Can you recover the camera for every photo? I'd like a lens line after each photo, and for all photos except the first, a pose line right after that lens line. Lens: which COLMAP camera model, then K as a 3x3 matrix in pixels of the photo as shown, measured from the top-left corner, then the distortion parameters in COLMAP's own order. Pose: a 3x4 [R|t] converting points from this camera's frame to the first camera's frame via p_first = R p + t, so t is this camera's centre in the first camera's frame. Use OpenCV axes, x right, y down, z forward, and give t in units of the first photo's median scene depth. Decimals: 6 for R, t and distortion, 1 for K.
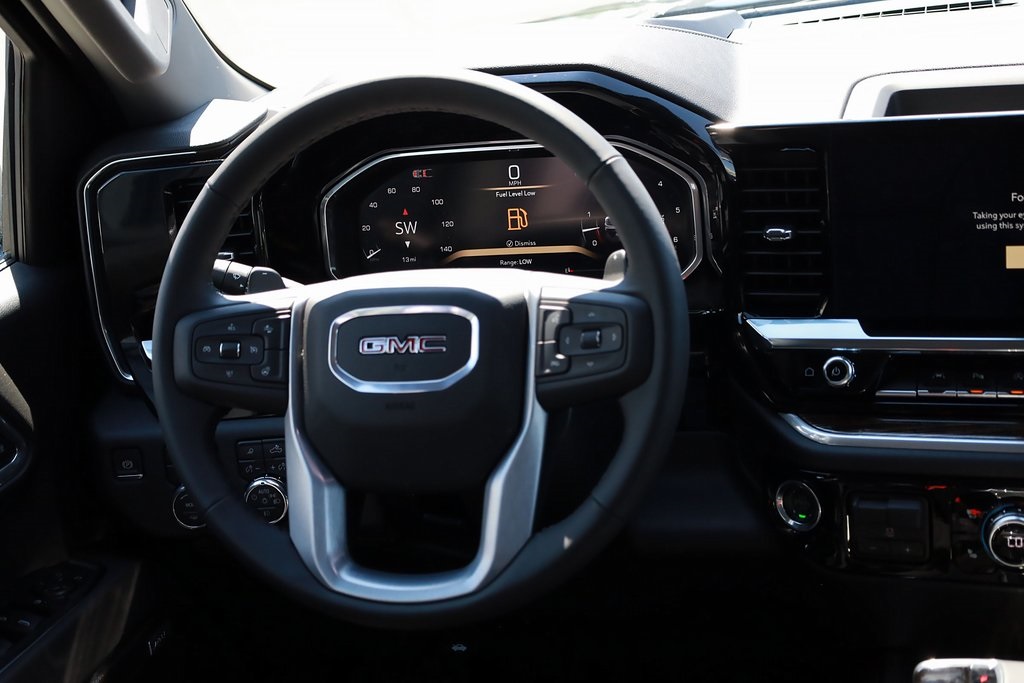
lens RADIAL K [[1707.7, 0, 435.2], [0, 1707.7, 340.3], [0, 0, 1]] dist [0.302044, -1.802061]
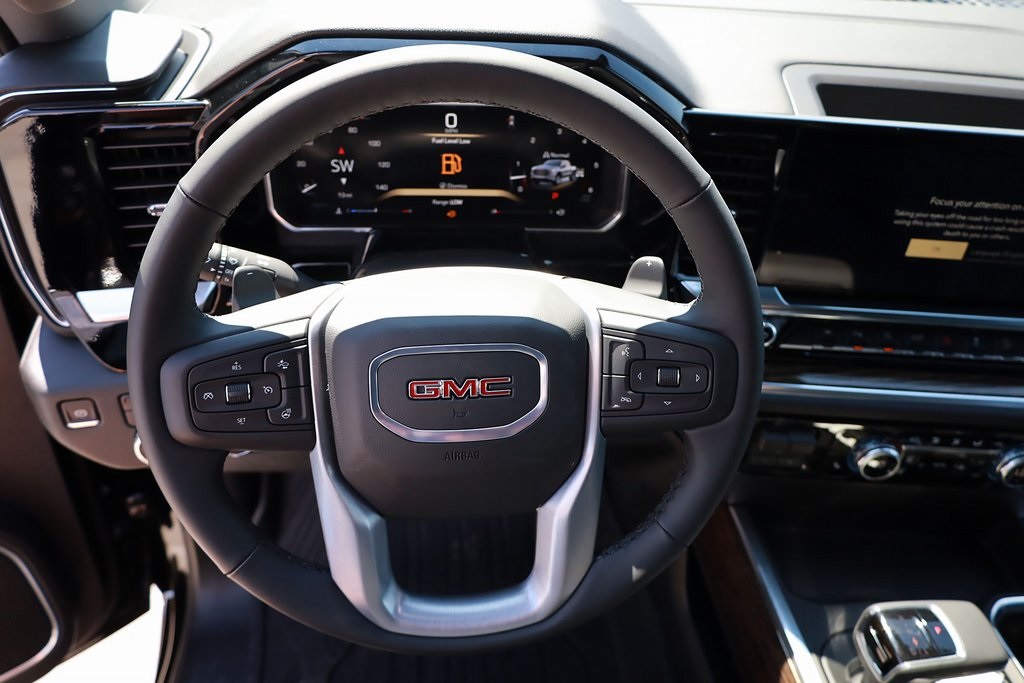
lens RADIAL K [[691.0, 0, 505.7], [0, 691.0, 357.8], [0, 0, 1]] dist [-0.024833, -0.003522]
pose [[0.909710, -0.109145, 0.400644, -0.132298], [-0.041701, 0.935948, 0.349660, -0.130666], [-0.413146, -0.334797, 0.846890, 0.666774]]
